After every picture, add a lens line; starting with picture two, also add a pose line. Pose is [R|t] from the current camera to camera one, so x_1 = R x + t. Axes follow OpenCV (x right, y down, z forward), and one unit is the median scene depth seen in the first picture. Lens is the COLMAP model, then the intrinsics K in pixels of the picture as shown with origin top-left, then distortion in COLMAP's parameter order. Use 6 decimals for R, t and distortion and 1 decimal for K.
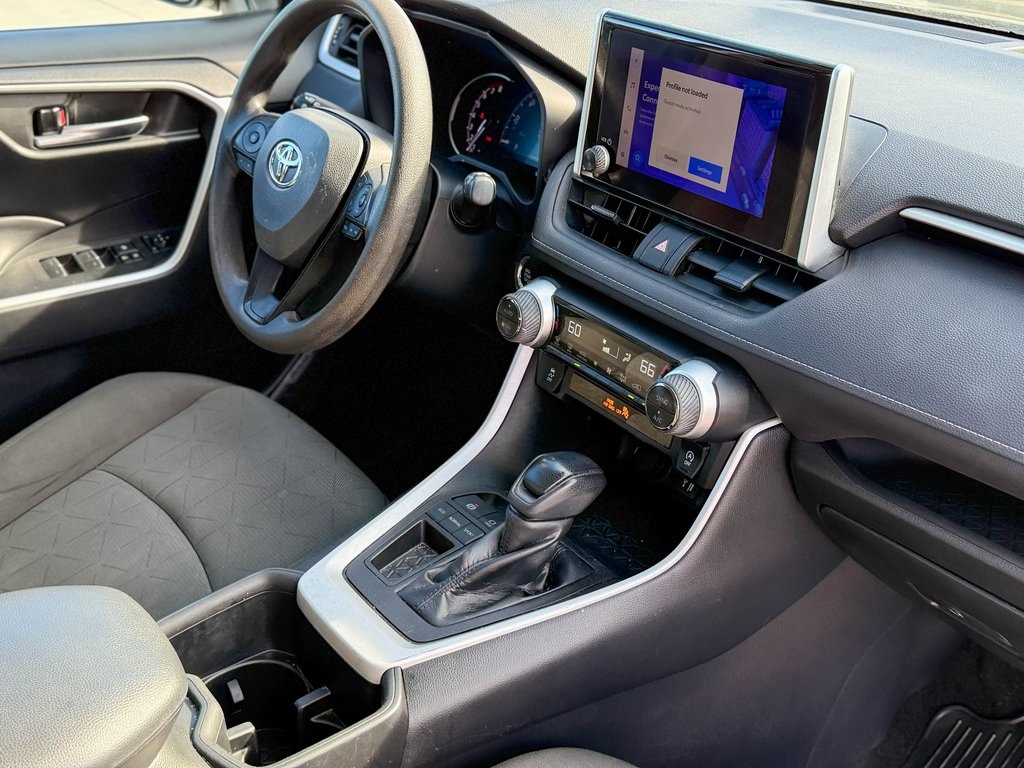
lens RADIAL K [[1225.5, 0, 512.0], [0, 1225.5, 384.0], [0, 0, 1]] dist [0.129596, 0.001139]
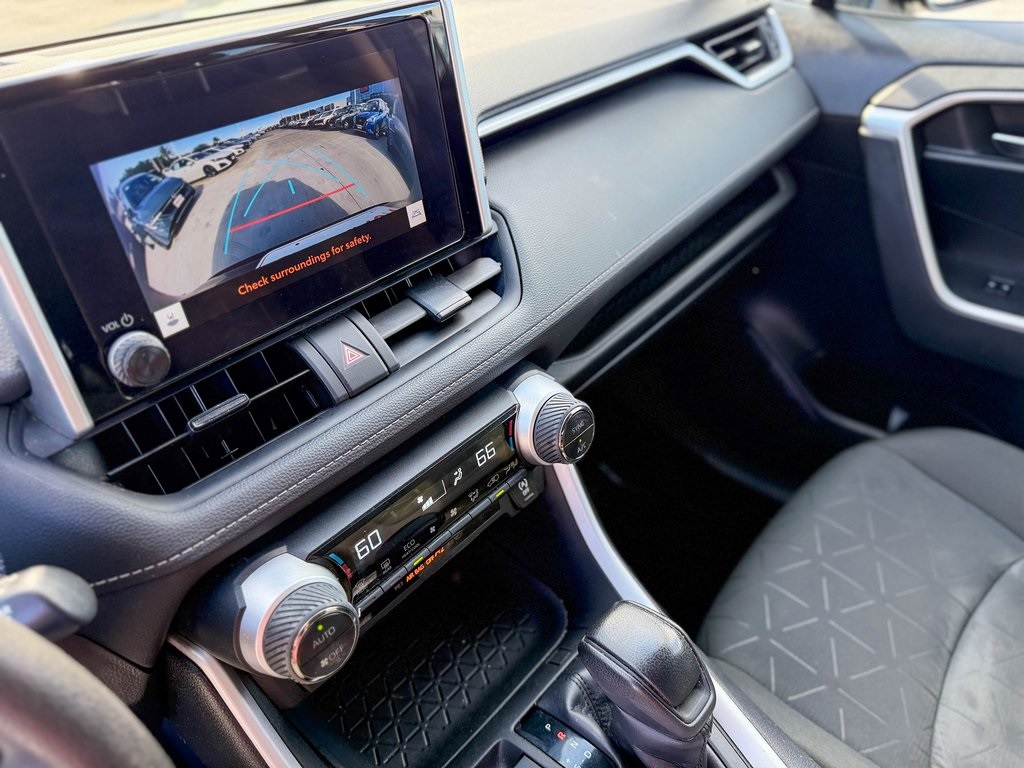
lens RADIAL K [[735.4, 0, 512.0], [0, 735.4, 384.0], [0, 0, 1]] dist [0.087266, -0.164698]
pose [[-0.228367, -0.555307, 0.799677, -0.237001], [0.488259, 0.645295, 0.587535, -0.301563], [-0.842290, 0.524623, 0.123770, 0.889706]]
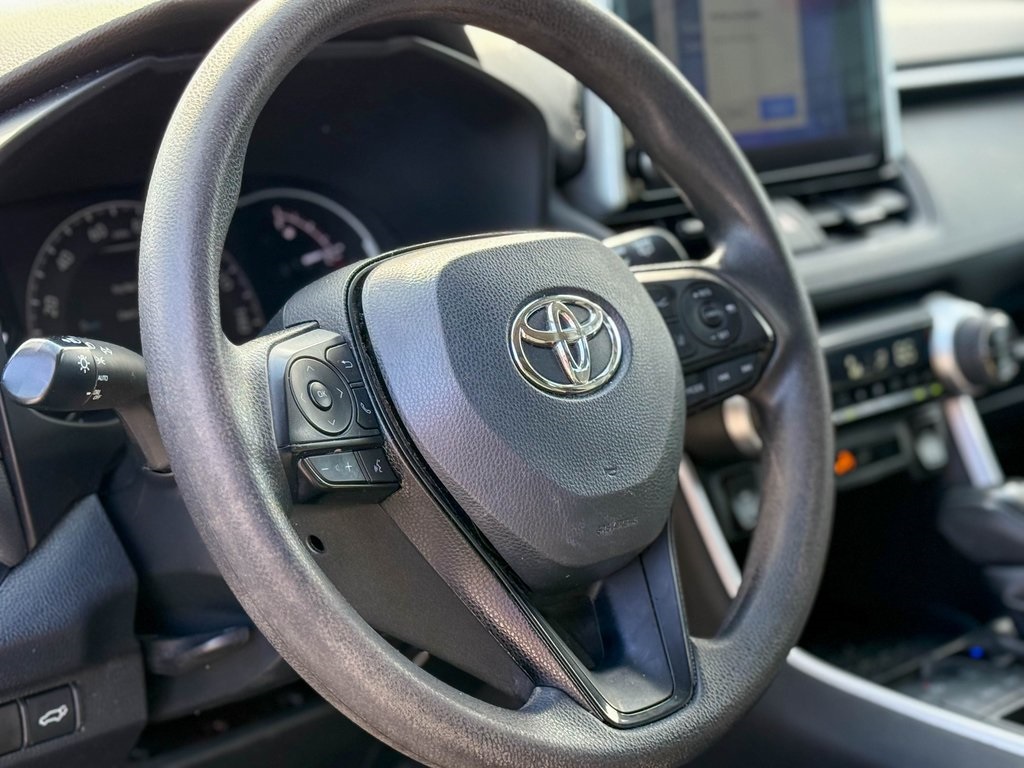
lens RADIAL K [[2056.9, 0, 512.0], [0, 2056.9, 384.0], [0, 0, 1]] dist [0.153753, -0.021573]
pose [[-0.182667, -0.209831, 0.960523, -1.032870], [0.460194, 0.845084, 0.272130, -0.437788], [-0.868824, 0.491736, -0.057806, 1.266055]]
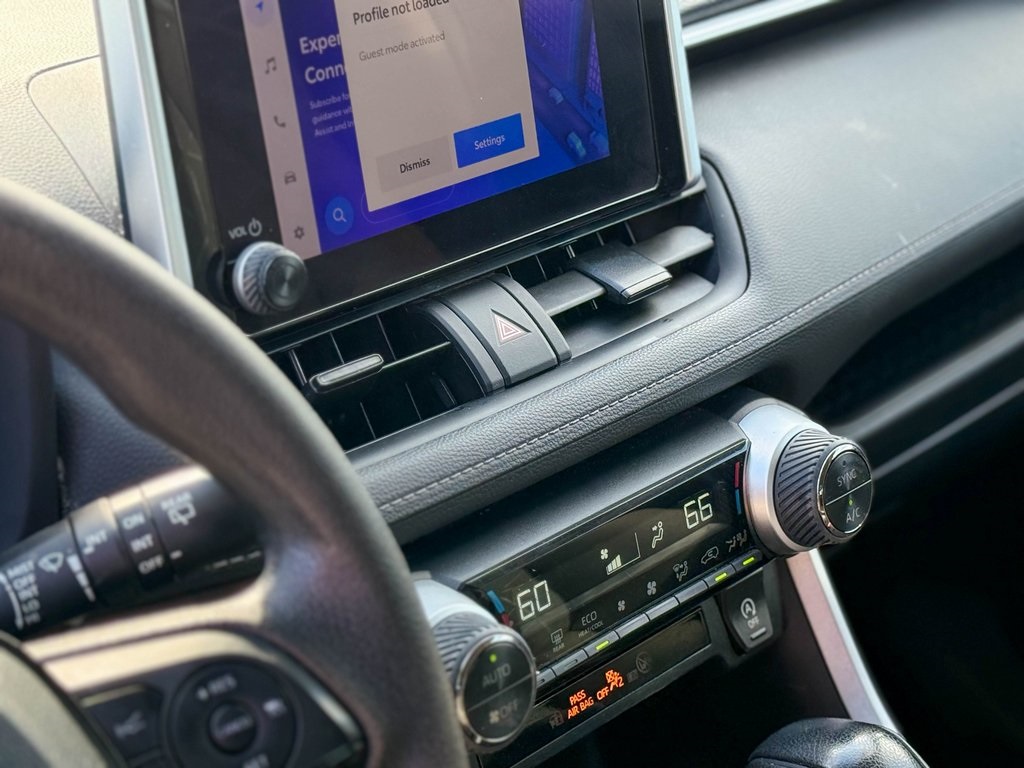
lens RADIAL K [[2056.9, 0, 512.0], [0, 2056.9, 384.0], [0, 0, 1]] dist [0.153753, -0.021573]
pose [[-0.194251, -0.346733, 0.917629, -0.589881], [0.494359, 0.773370, 0.396874, -0.401220], [-0.847276, 0.530731, 0.021183, 1.001031]]
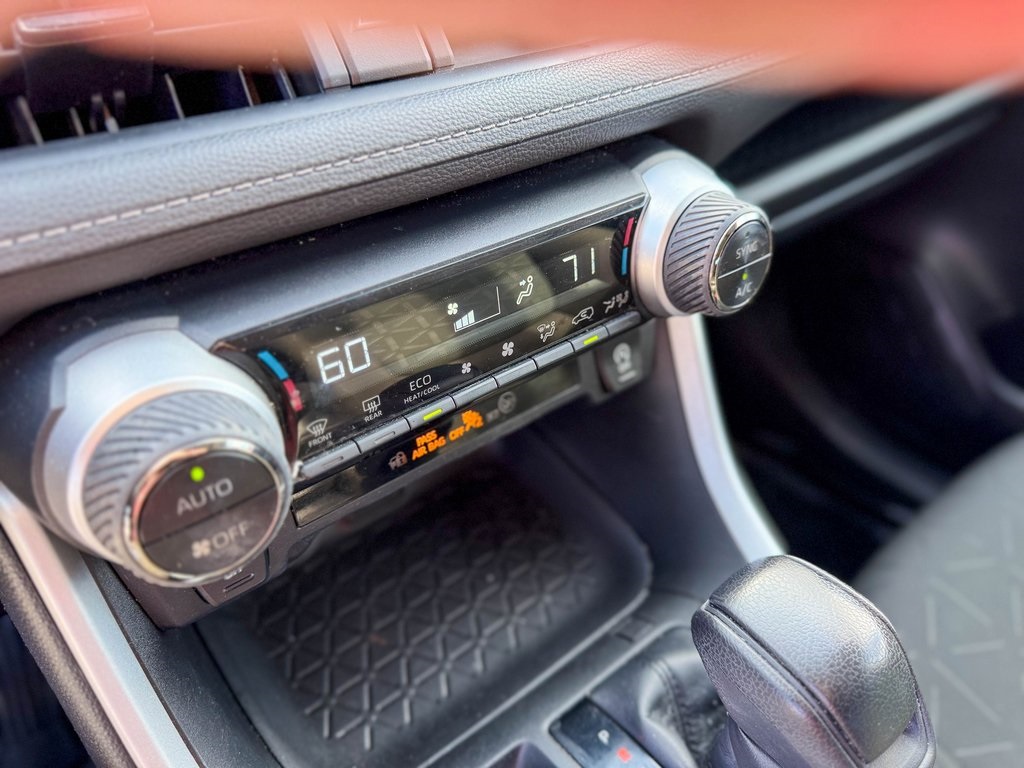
lens RADIAL K [[742.0, 0, 512.0], [0, 742.0, 384.0], [0, 0, 1]] dist [0.063584, -0.179804]
pose [[-0.062049, -0.621065, 0.781299, -0.123040], [0.429044, 0.690191, 0.582716, -0.148055], [-0.901150, 0.371368, 0.223638, 0.960824]]
